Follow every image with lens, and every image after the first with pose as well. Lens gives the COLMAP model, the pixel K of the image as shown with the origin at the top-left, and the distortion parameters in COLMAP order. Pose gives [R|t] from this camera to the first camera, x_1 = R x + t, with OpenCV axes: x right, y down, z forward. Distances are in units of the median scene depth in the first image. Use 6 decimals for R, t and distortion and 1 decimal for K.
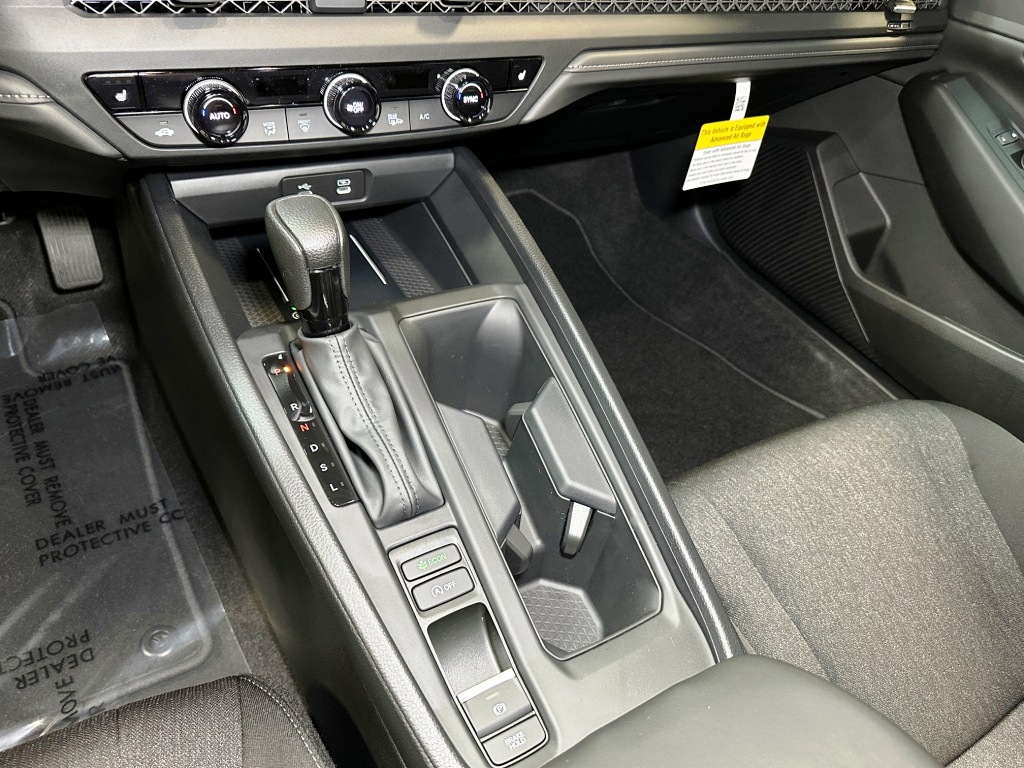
lens RADIAL K [[728.3, 0, 512.0], [0, 728.3, 384.0], [0, 0, 1]] dist [0.040216, -0.086936]
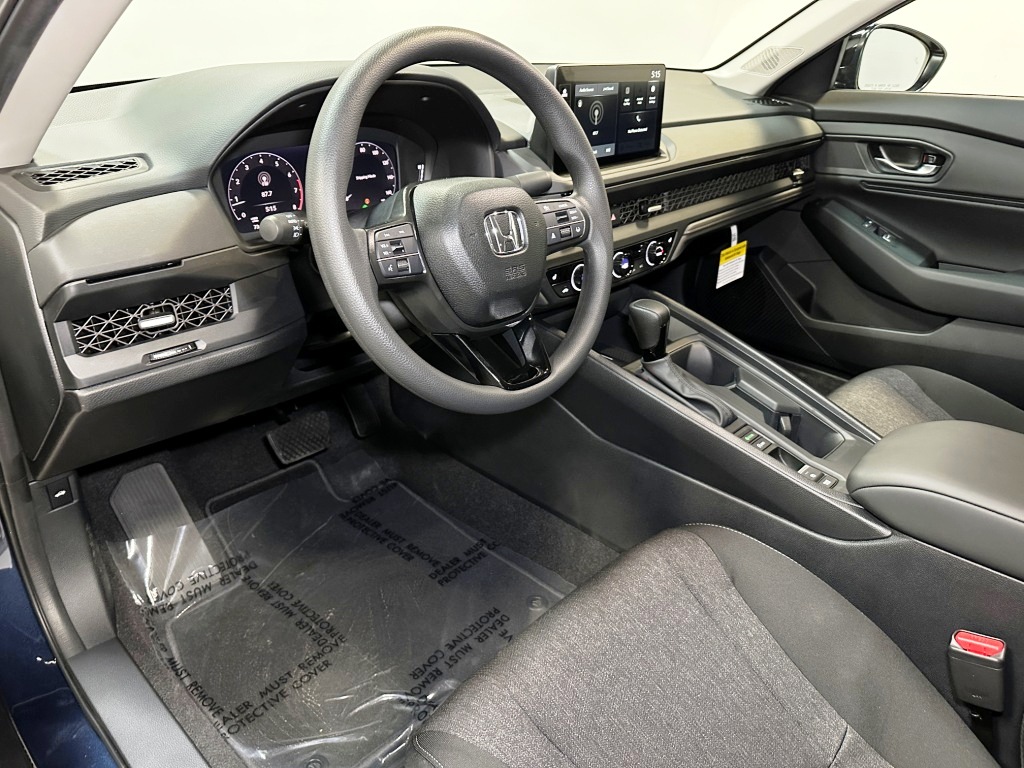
lens RADIAL K [[723.6, 0, 512.8], [0, 723.6, 335.9], [0, 0, 1]] dist [0.034440, -0.049361]
pose [[0.955445, -0.215287, 0.201930, -0.771959], [0.264972, 0.927012, -0.265403, 0.211255], [-0.130054, 0.307084, 0.942754, -0.662657]]
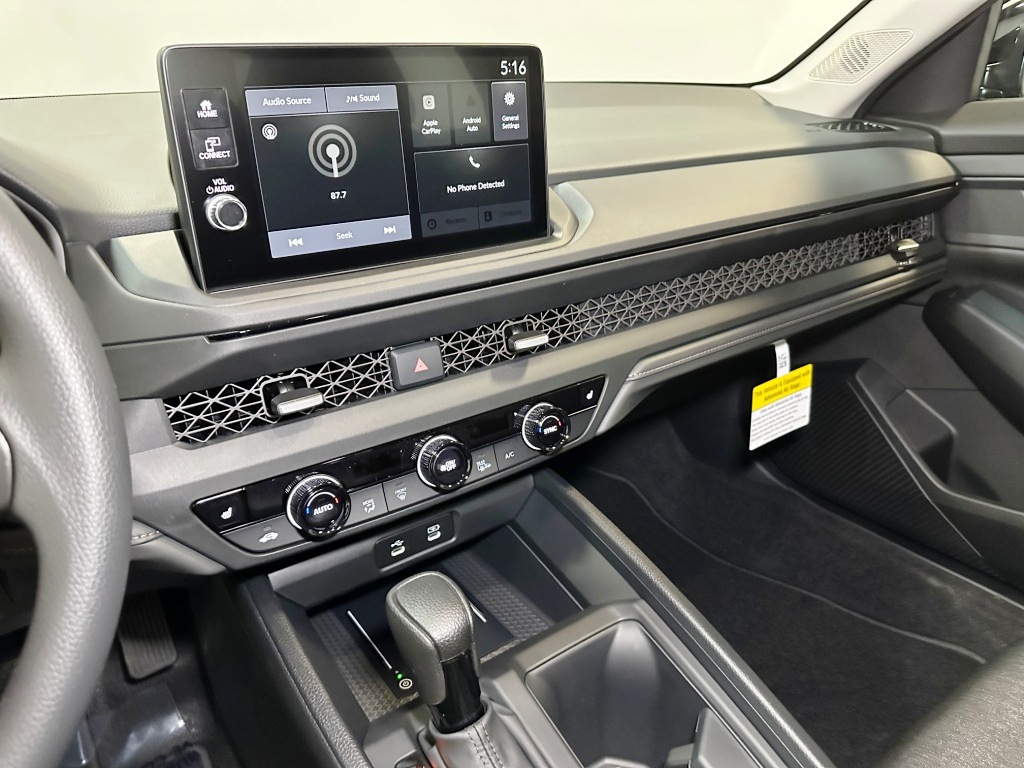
lens RADIAL K [[725.3, 0, 515.2], [0, 725.3, 381.7], [0, 0, 1]] dist [0.048503, -0.085073]
pose [[0.979493, -0.201474, 0.001020, -0.079919], [0.190110, 0.922544, -0.335815, -0.104606], [0.066717, 0.329122, 0.941928, 0.022149]]
